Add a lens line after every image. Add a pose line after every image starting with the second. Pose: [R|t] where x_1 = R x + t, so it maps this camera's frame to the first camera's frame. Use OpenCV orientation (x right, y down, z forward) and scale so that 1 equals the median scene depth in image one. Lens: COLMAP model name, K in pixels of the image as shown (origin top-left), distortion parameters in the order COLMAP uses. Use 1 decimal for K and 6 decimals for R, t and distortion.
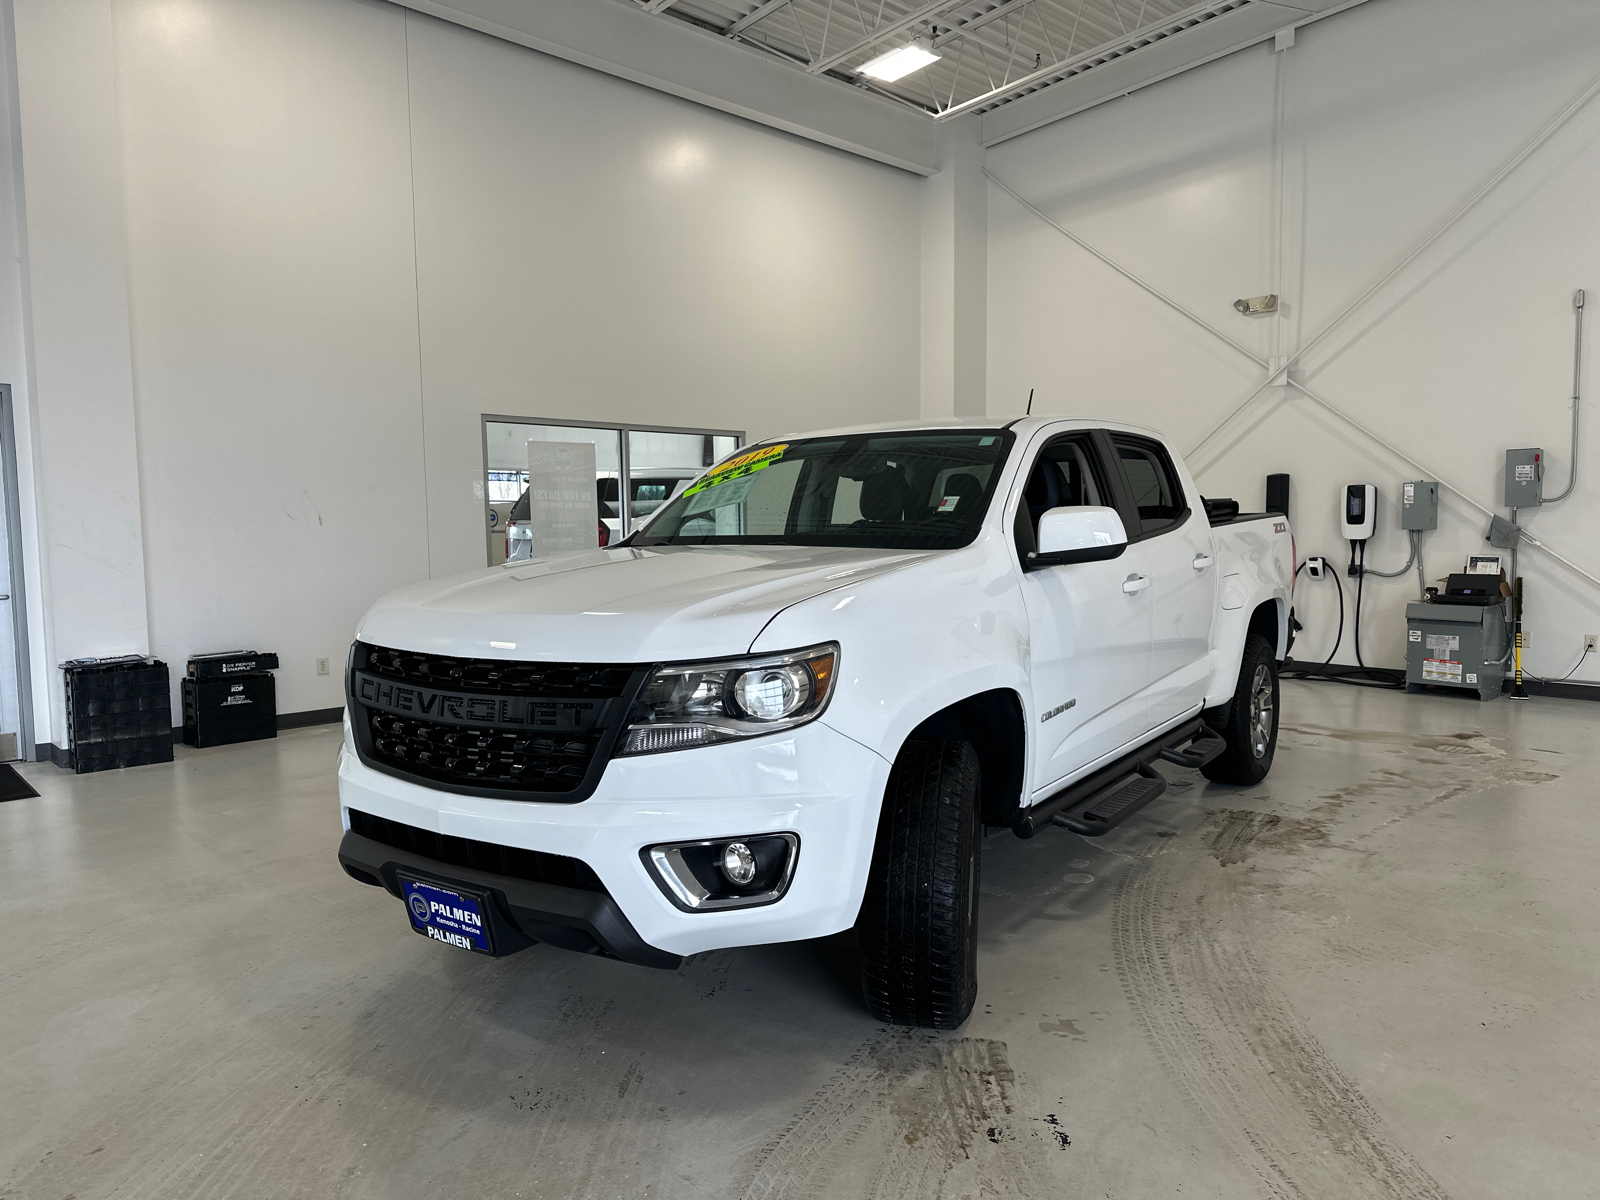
lens RADIAL K [[1110.9, 0, 806.0], [0, 1110.9, 608.4], [0, 0, 1]] dist [0.038981, -0.042875]
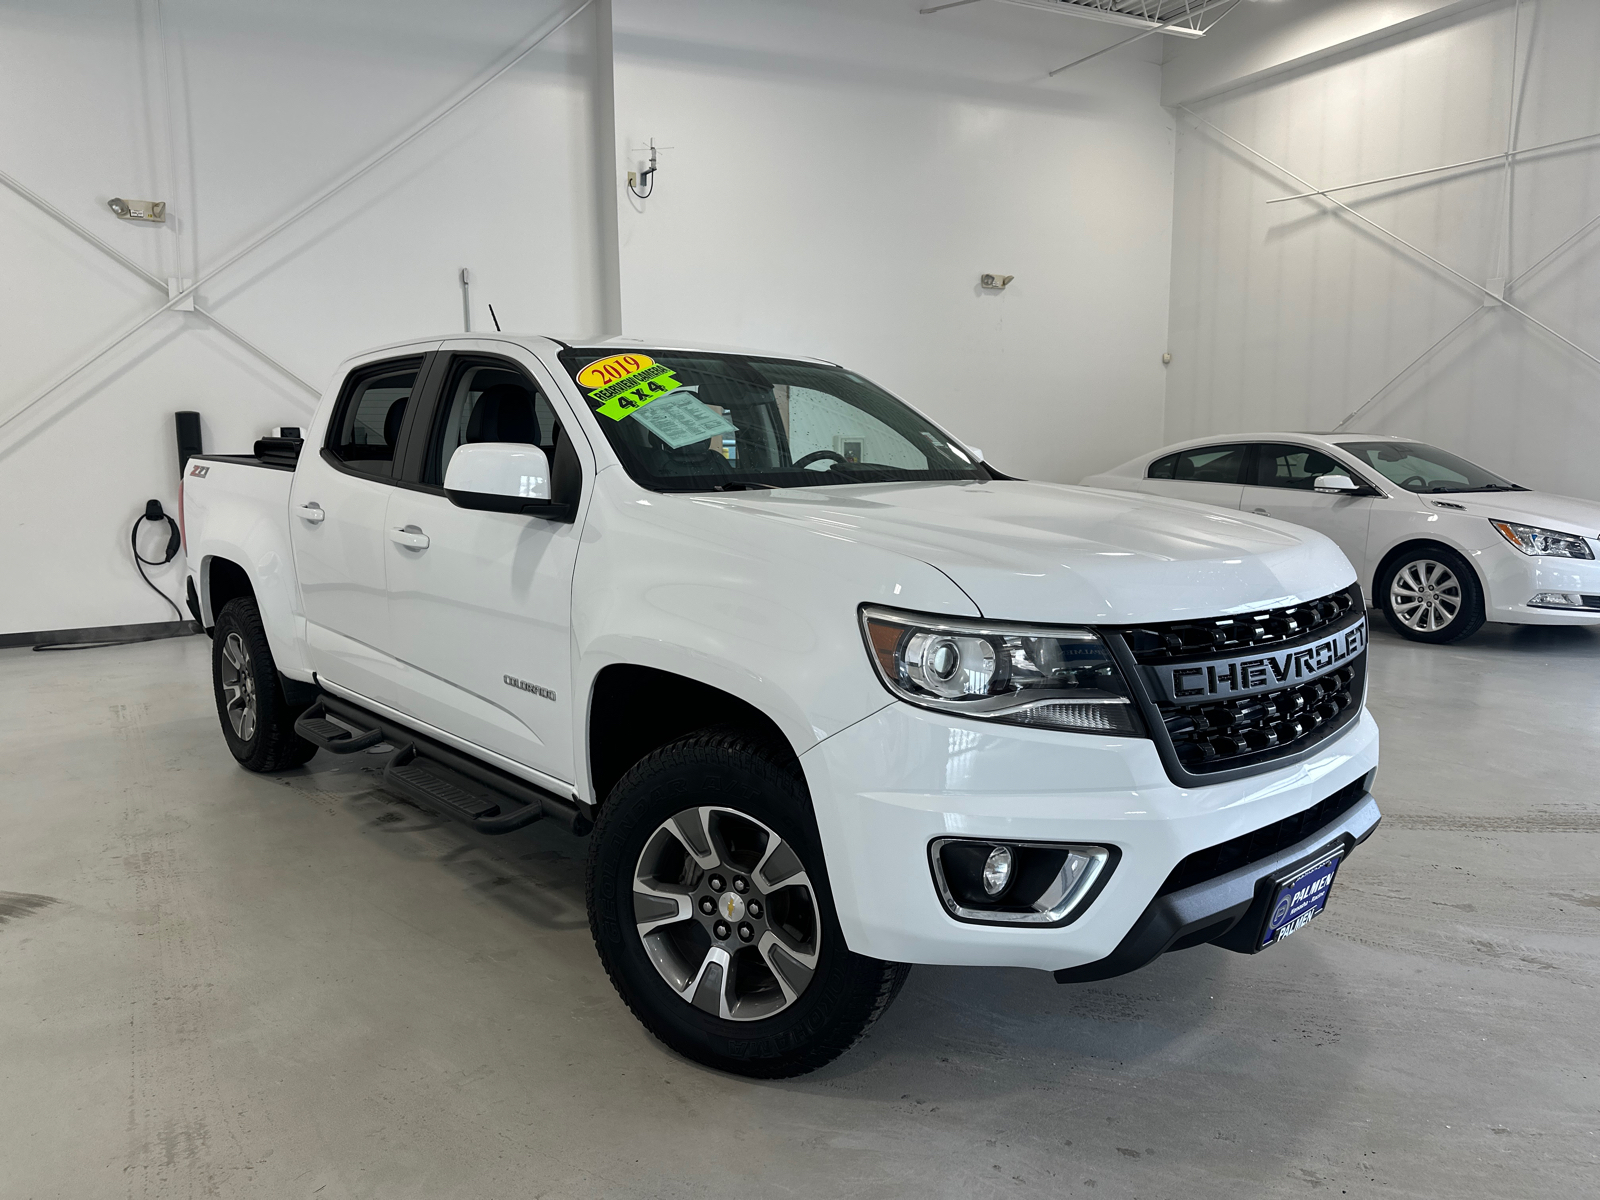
lens RADIAL K [[1110.9, 0, 803.3], [0, 1110.9, 606.5], [0, 0, 1]] dist [0.038981, -0.042875]
pose [[0.220475, -0.123640, 0.967525, -0.740359], [0.081830, 0.990781, 0.107965, -0.048533], [-0.971954, 0.055369, 0.228560, 0.701043]]
